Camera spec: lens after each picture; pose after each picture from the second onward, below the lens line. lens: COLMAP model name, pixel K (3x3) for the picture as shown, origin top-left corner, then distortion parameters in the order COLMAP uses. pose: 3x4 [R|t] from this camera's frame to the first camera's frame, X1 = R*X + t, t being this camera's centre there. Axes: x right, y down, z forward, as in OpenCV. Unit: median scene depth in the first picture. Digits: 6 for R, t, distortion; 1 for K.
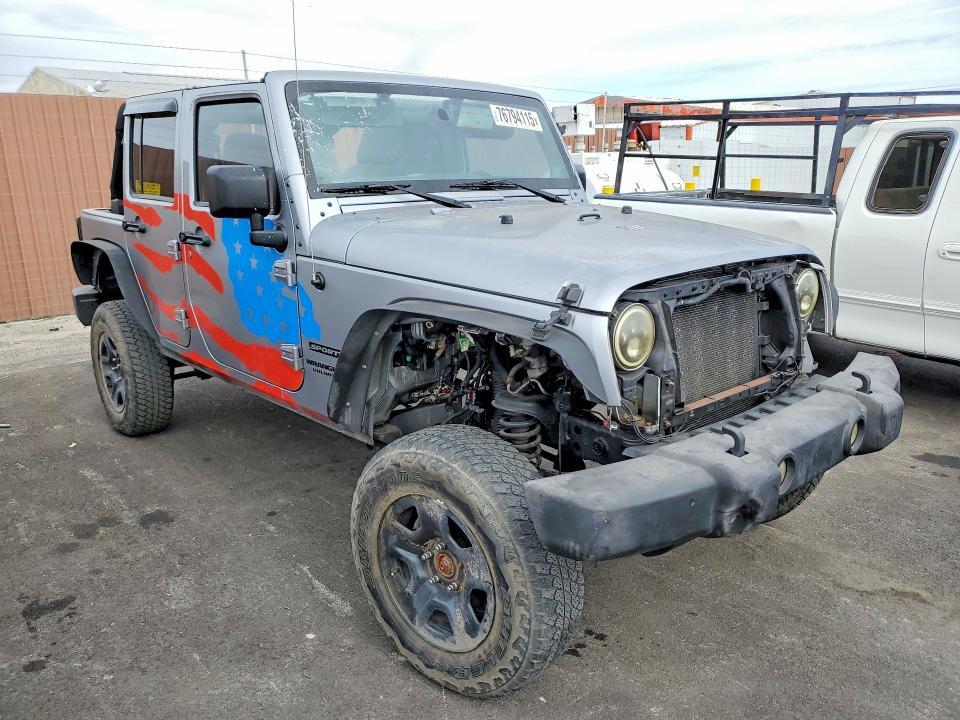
lens RADIAL K [[754.1, 0, 480.1], [0, 754.1, 361.1], [0, 0, 1]] dist [0.016769, 0.000497]
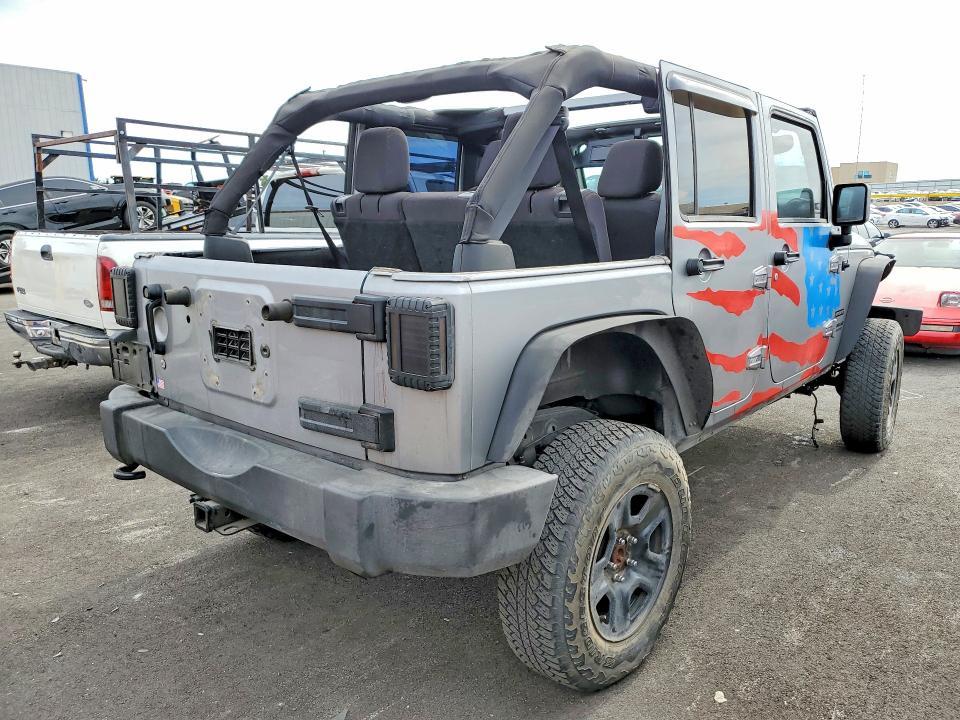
lens RADIAL K [[754.1, 0, 482.6], [0, 754.1, 356.6], [0, 0, 1]] dist [0.016769, 0.000497]
pose [[-0.129870, -0.180005, 0.975055, -0.639949], [0.253260, 0.944741, 0.208141, -0.169159], [-0.958641, 0.273974, -0.077106, 0.738034]]
